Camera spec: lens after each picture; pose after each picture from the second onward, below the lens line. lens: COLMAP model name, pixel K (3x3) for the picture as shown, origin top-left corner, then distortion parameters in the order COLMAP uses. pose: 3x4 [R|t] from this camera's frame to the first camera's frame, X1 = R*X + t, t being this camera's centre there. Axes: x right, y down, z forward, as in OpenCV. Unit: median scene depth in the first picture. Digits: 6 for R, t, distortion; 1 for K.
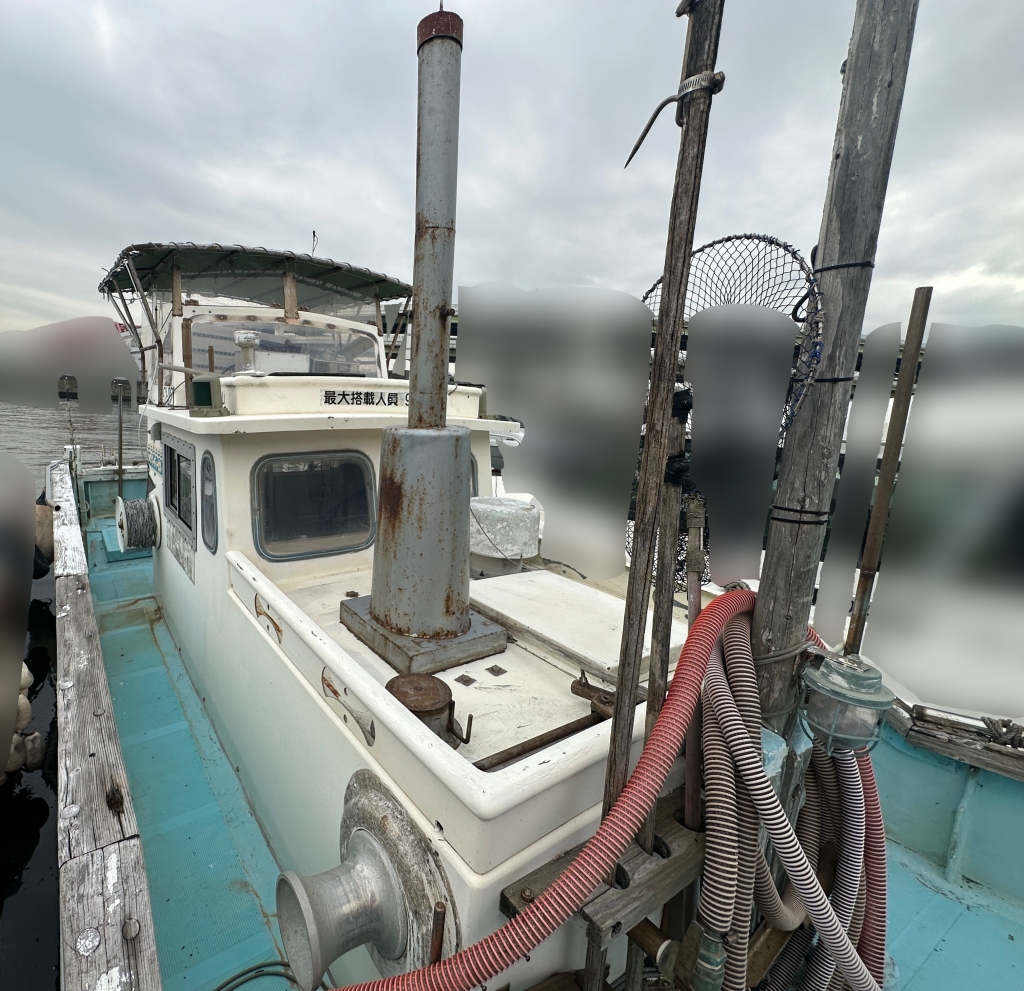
lens RADIAL K [[532.3, 0, 364.4], [0, 532.3, 492.0], [0, 0, 1]] dist [-0.003057, 0.000548]
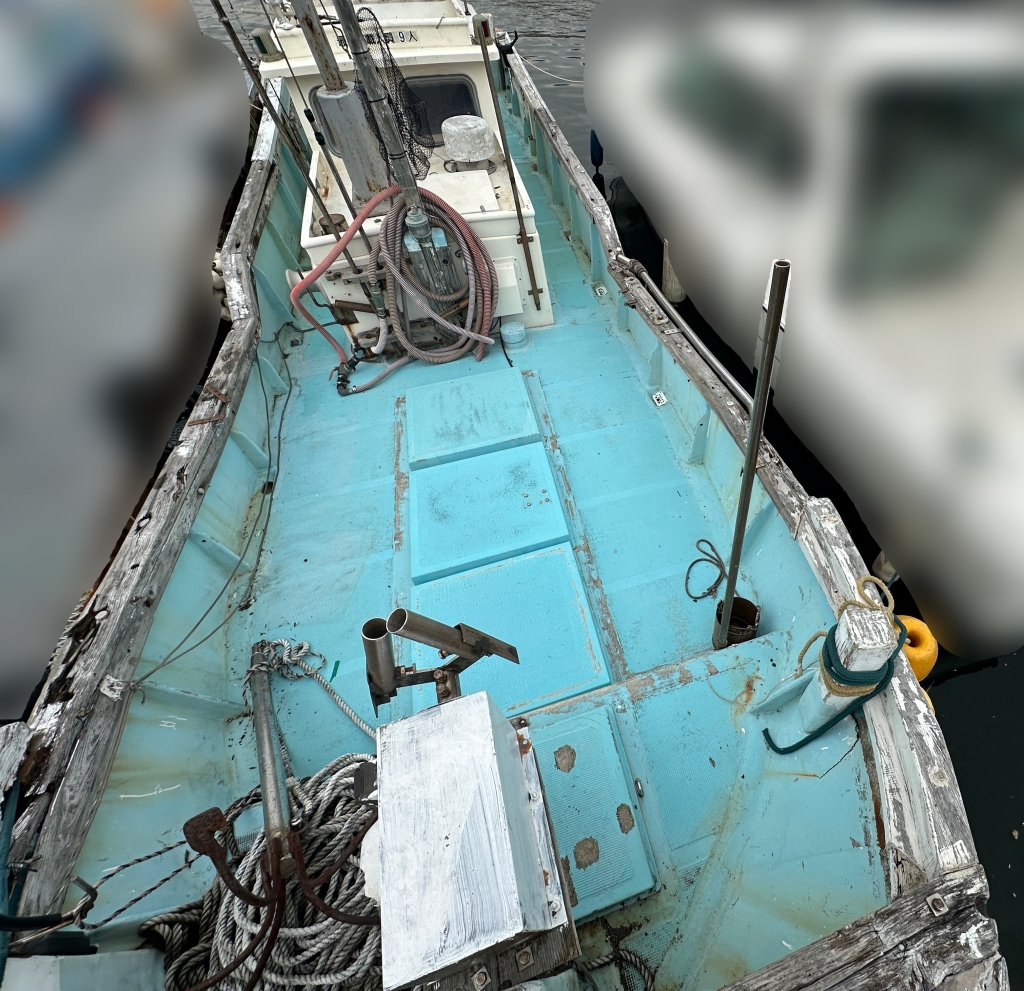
lens RADIAL K [[532.3, 0, 662.7], [0, 532.3, 496.1], [0, 0, 1]] dist [-0.003057, 0.000548]
pose [[0.983544, 0.128371, -0.127128, 1.333098], [-0.011845, 0.747962, 0.663636, -0.234137], [0.180278, -0.651209, 0.737175, -0.960626]]
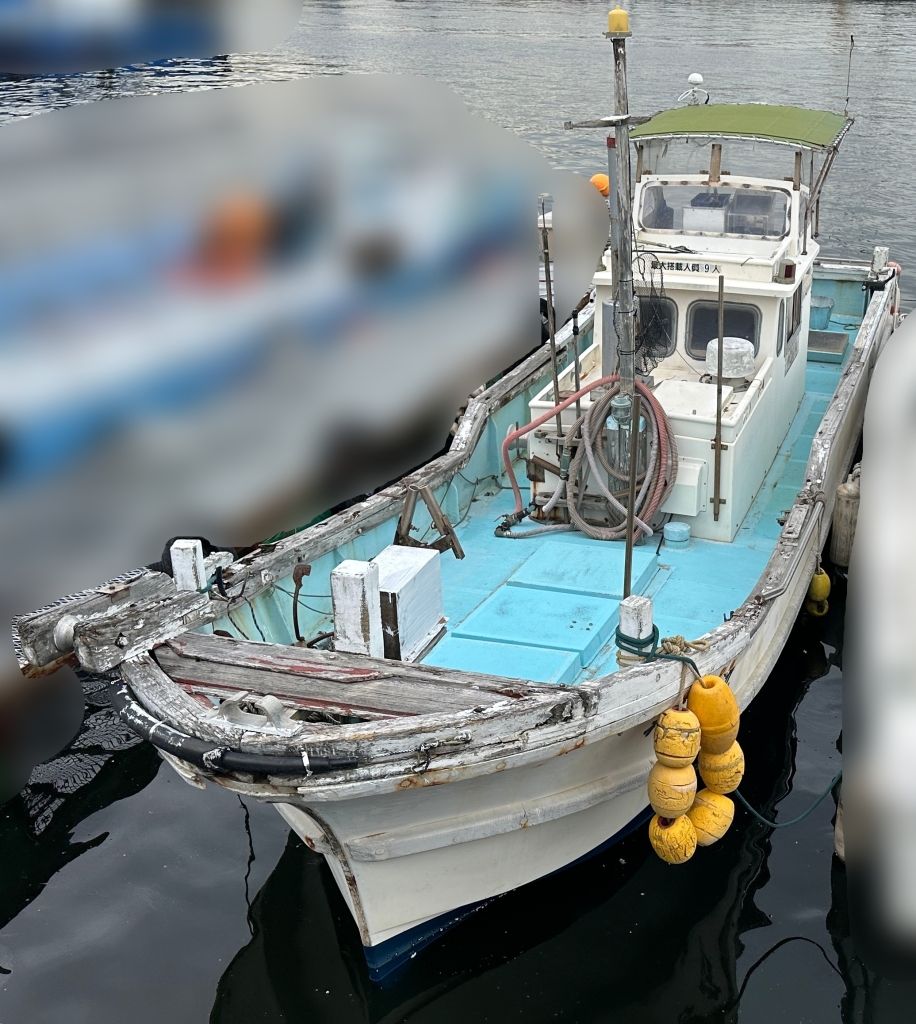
lens RADIAL K [[1238.3, 0, 645.1], [0, 1238.3, 576.6], [0, 0, 1]] dist [0.123914, 0.000000]
pose [[0.712444, 0.285667, -0.640951, 2.929372], [-0.108369, 0.947220, 0.301711, -0.456551], [0.693311, -0.145493, 0.705799, -2.132496]]
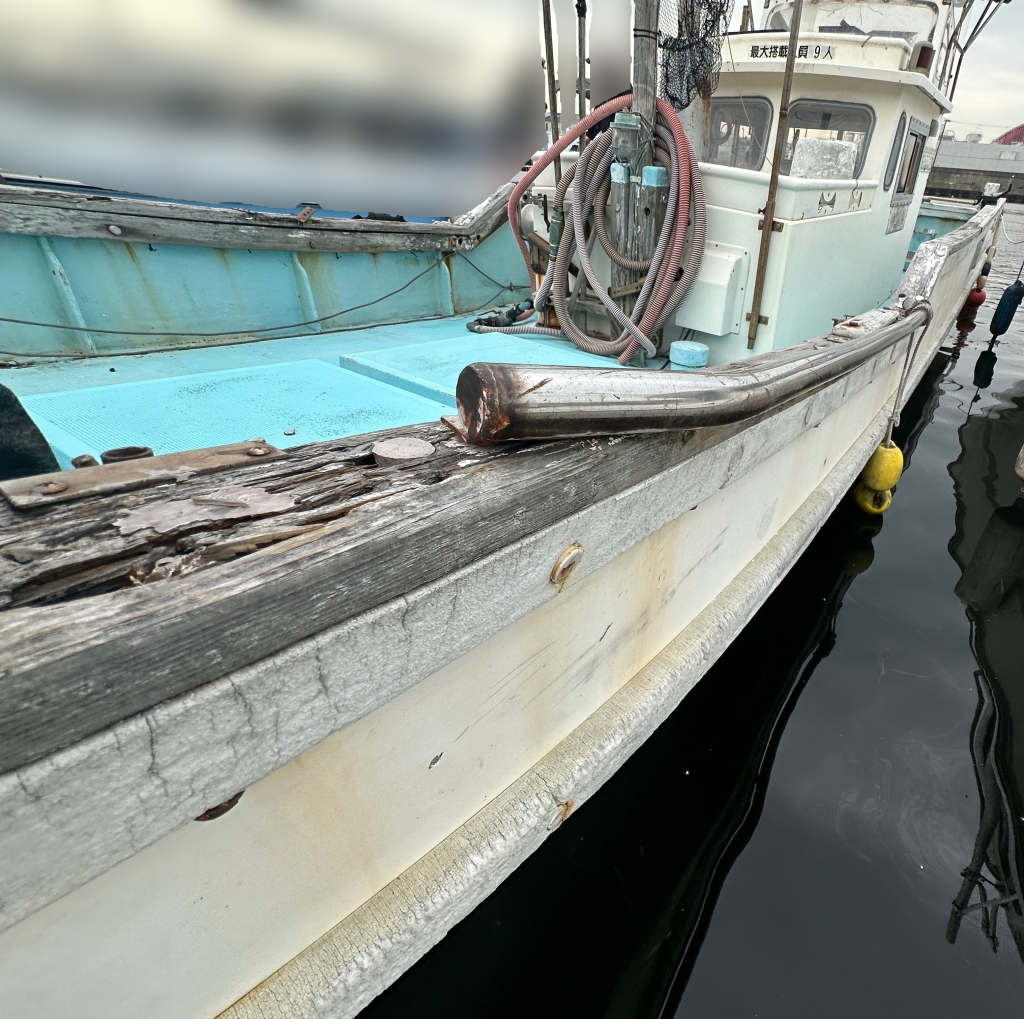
lens RADIAL K [[547.9, 0, 675.6], [0, 547.9, 508.1], [0, 0, 1]] dist [-0.001383, -0.002366]
pose [[0.513121, 0.470798, -0.717674, 1.522520], [-0.211860, 0.879742, 0.425641, 0.336822], [0.831758, -0.066359, 0.551158, -0.079249]]
